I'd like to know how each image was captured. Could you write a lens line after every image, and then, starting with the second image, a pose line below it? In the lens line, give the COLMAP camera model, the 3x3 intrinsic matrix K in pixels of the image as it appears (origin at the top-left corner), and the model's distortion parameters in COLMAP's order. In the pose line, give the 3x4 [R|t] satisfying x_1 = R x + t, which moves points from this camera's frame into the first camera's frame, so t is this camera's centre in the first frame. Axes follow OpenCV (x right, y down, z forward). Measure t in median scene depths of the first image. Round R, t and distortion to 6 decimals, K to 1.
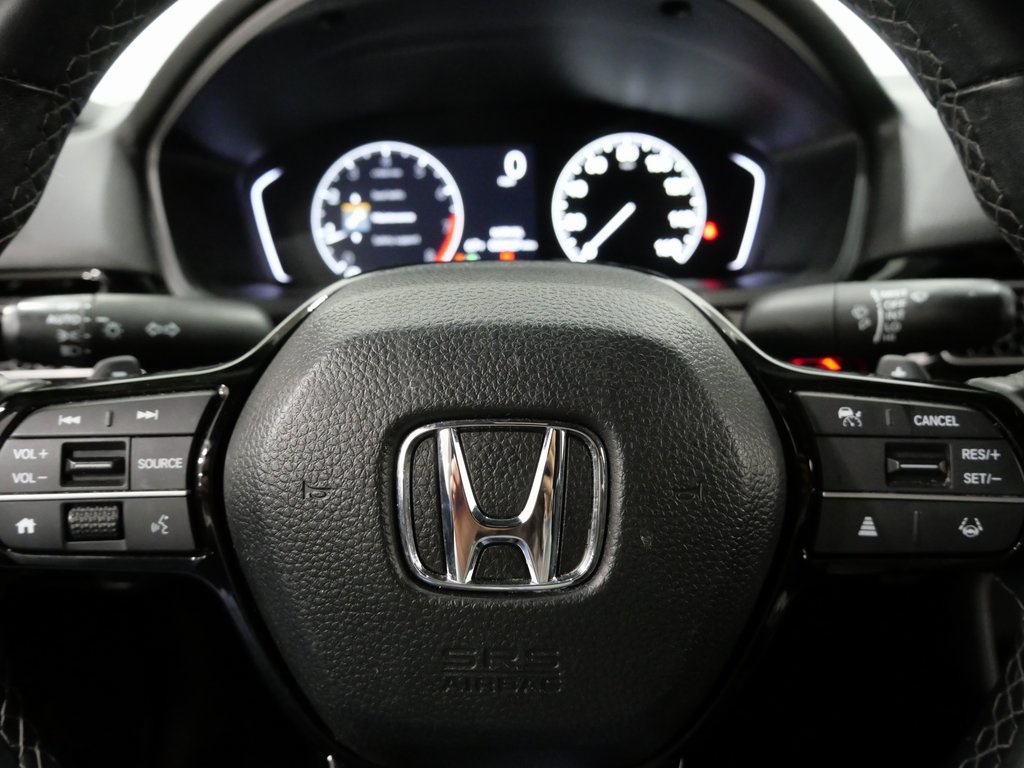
lens RADIAL K [[734.1, 0, 517.9], [0, 734.1, 380.7], [0, 0, 1]] dist [-0.050771, 0.020399]
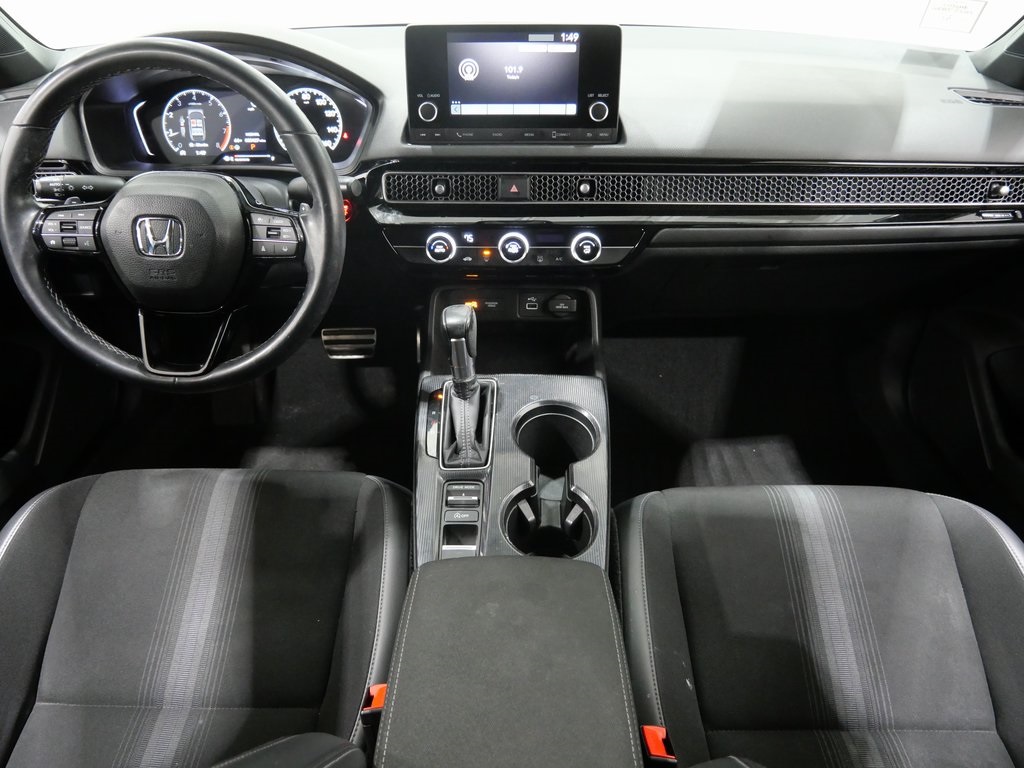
lens RADIAL K [[734.1, 0, 516.3], [0, 734.1, 385.2], [0, 0, 1]] dist [-0.050771, 0.020399]
pose [[0.999518, 0.029640, 0.009201, 0.767719], [-0.030997, 0.968120, 0.248563, -0.042883], [-0.001540, -0.248728, 0.968572, -1.259164]]
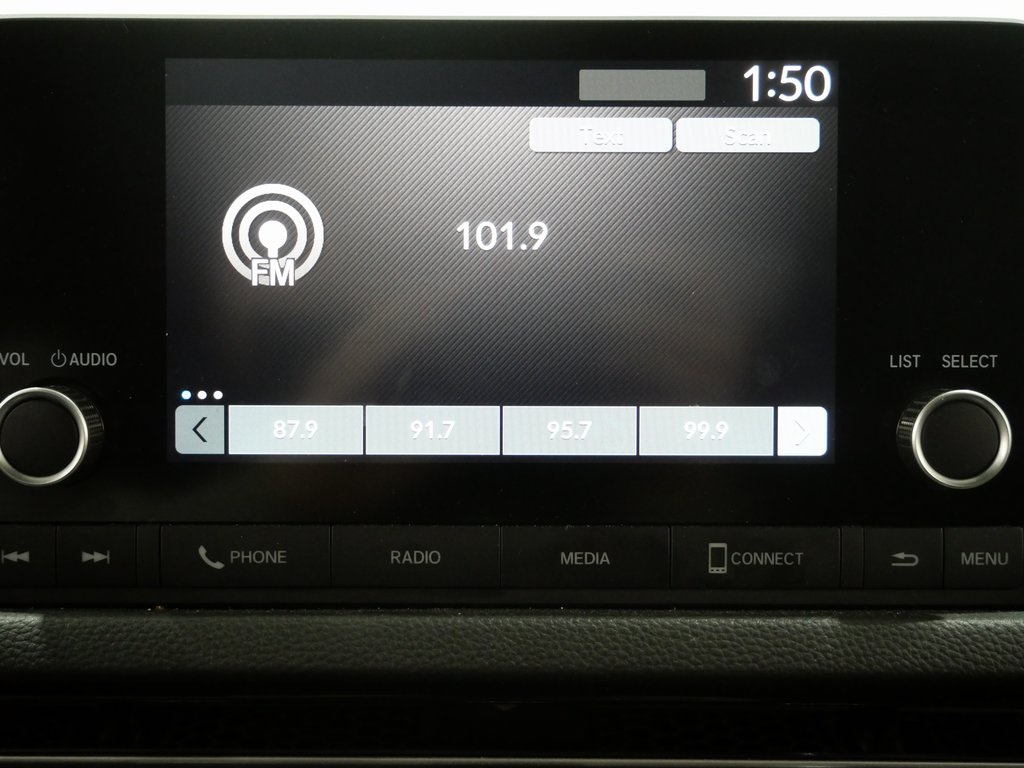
lens RADIAL K [[1494.4, 0, 509.8], [0, 1494.4, 385.8], [0, 0, 1]] dist [0.053742, 0.000000]
pose [[0.999404, 0.032244, -0.012301, 0.769038], [-0.034119, 0.976703, -0.211866, -0.126447], [0.005183, 0.212159, 0.977221, -0.031255]]
